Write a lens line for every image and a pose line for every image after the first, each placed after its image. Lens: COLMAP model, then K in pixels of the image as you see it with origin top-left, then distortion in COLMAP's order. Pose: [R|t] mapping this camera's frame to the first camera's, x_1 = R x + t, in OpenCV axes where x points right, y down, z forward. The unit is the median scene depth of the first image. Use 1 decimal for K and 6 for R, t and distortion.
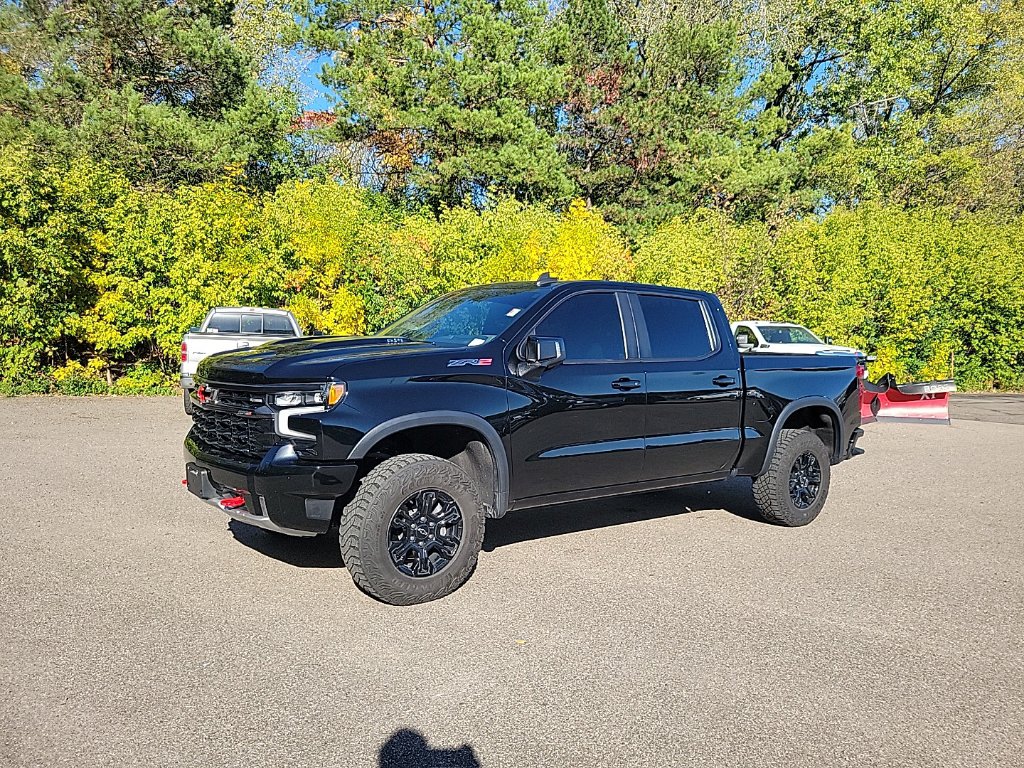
lens RADIAL K [[762.9, 0, 523.9], [0, 762.9, 366.2], [0, 0, 1]] dist [0.045252, -0.024951]
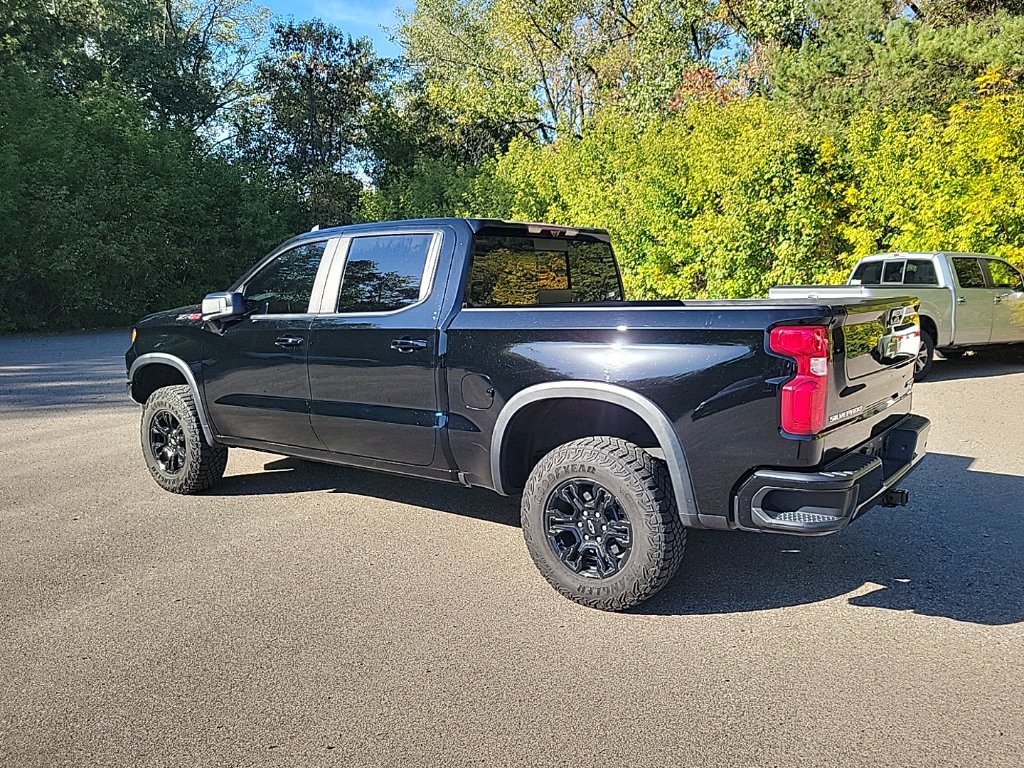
lens RADIAL K [[800.9, 0, 536.9], [0, 800.9, 389.5], [0, 0, 1]] dist [0.052605, -0.039131]
pose [[0.263481, 0.088819, -0.960567, 0.319183], [-0.007630, 0.995913, 0.089994, -0.002228], [0.964634, -0.016382, 0.263082, 0.283429]]
